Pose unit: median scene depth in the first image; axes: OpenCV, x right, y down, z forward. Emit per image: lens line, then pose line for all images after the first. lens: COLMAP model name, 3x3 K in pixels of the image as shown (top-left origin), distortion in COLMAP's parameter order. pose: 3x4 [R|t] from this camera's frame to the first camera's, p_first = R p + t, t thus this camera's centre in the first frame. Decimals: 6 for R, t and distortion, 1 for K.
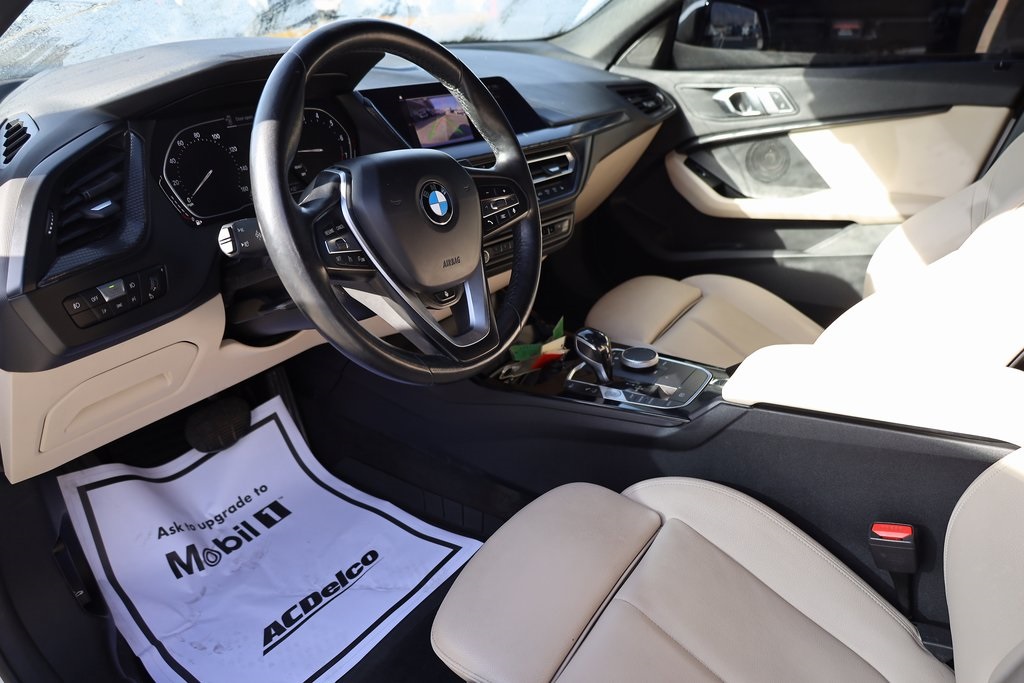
lens RADIAL K [[704.1, 0, 509.3], [0, 704.1, 358.5], [0, 0, 1]] dist [-0.025817, -0.000754]
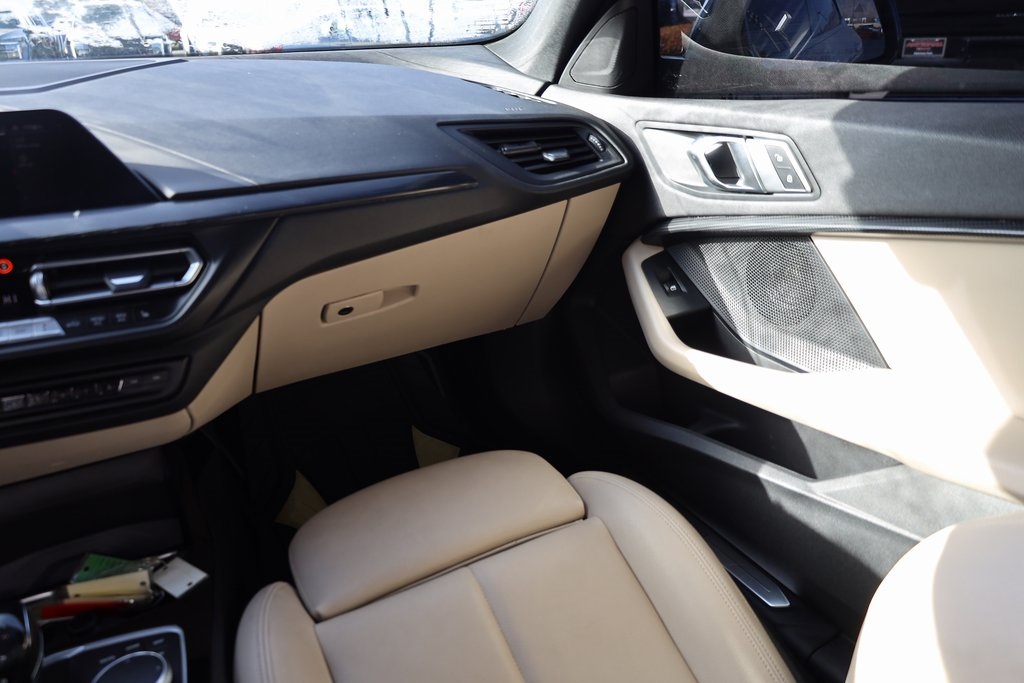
lens RADIAL K [[695.6, 0, 509.9], [0, 695.6, 367.6], [0, 0, 1]] dist [-0.028089, 0.000253]
pose [[0.878738, 0.195473, -0.435443, 0.474433], [-0.193431, 0.979864, 0.049516, -0.236728], [0.436353, 0.040717, 0.898854, 0.536708]]
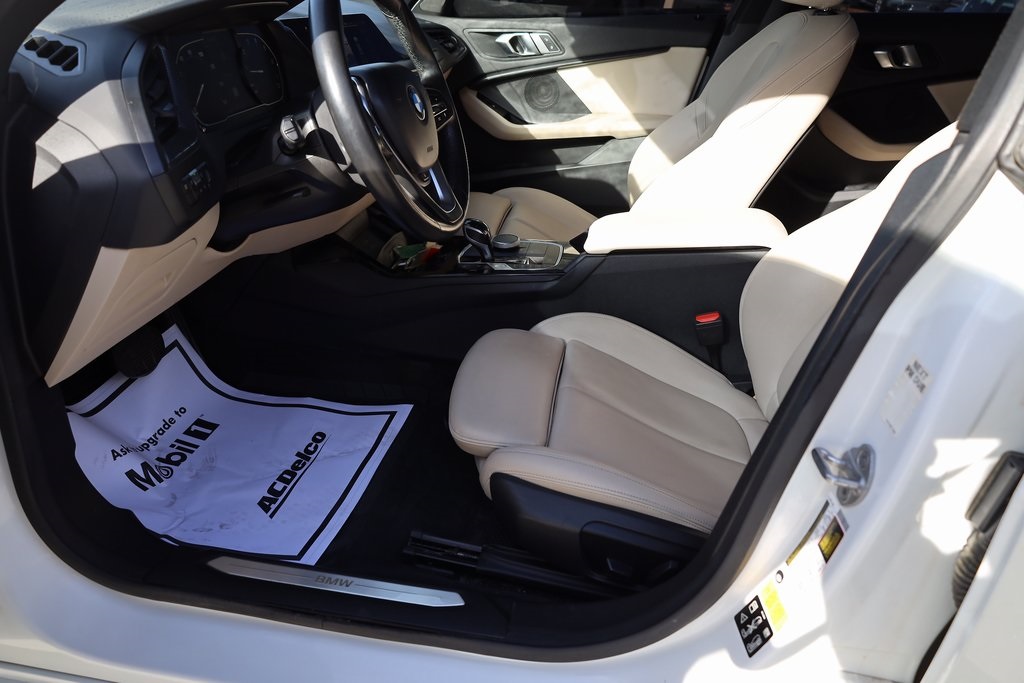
lens RADIAL K [[702.5, 0, 516.2], [0, 702.5, 371.5], [0, 0, 1]] dist [-0.035464, -0.002185]
pose [[0.901879, -0.168912, 0.397597, -0.282637], [0.142885, 0.985223, 0.094444, 0.093273], [-0.407674, -0.028366, 0.912687, -0.150236]]
